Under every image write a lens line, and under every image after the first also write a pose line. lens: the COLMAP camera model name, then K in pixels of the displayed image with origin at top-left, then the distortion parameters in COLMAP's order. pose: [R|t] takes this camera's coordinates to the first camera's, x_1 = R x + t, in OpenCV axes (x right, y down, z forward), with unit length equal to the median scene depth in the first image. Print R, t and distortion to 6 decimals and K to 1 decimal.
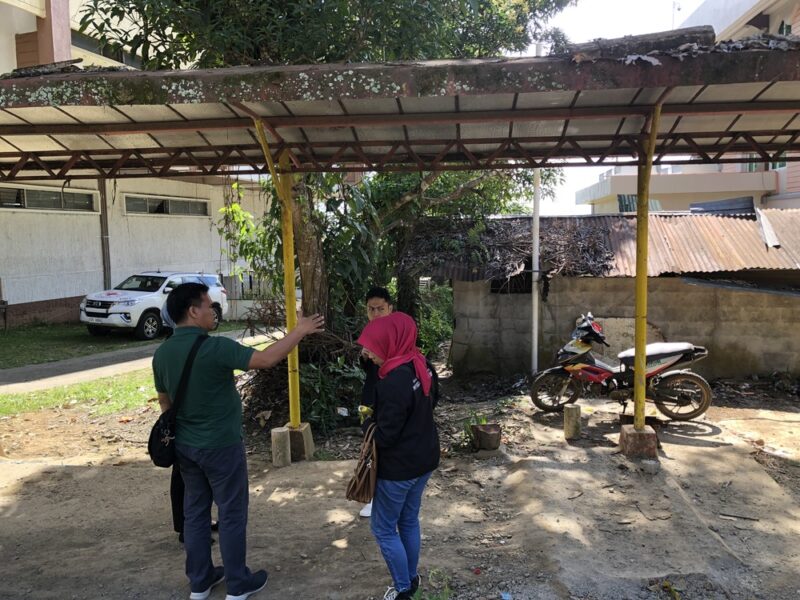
lens RADIAL K [[635.8, 0, 404.5], [0, 635.8, 290.0], [0, 0, 1]] dist [0.040409, -0.069581]
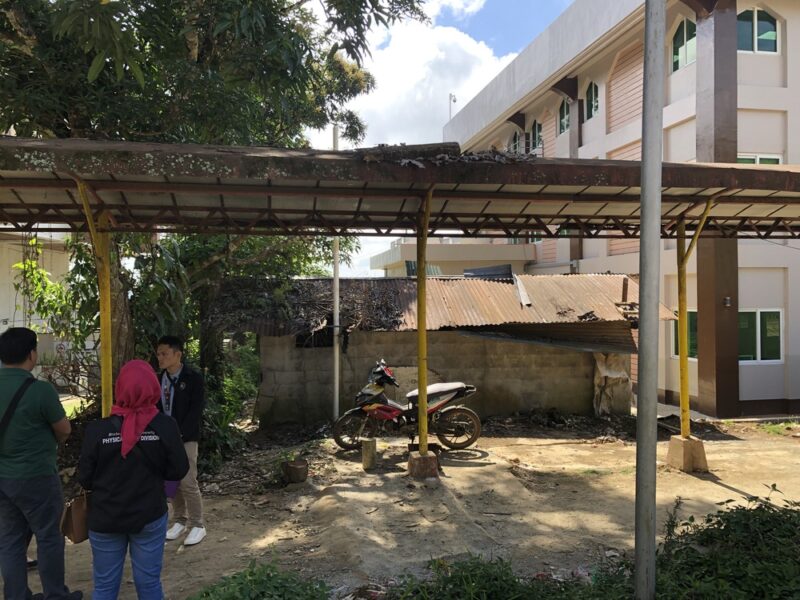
lens RADIAL K [[635.8, 0, 404.5], [0, 635.8, 290.0], [0, 0, 1]] dist [0.040409, -0.069581]
pose [[0.951581, 0.008624, 0.307276, -0.031213], [0.021818, 0.995190, -0.095499, 0.021656], [-0.306622, 0.097579, 0.946817, -0.129569]]
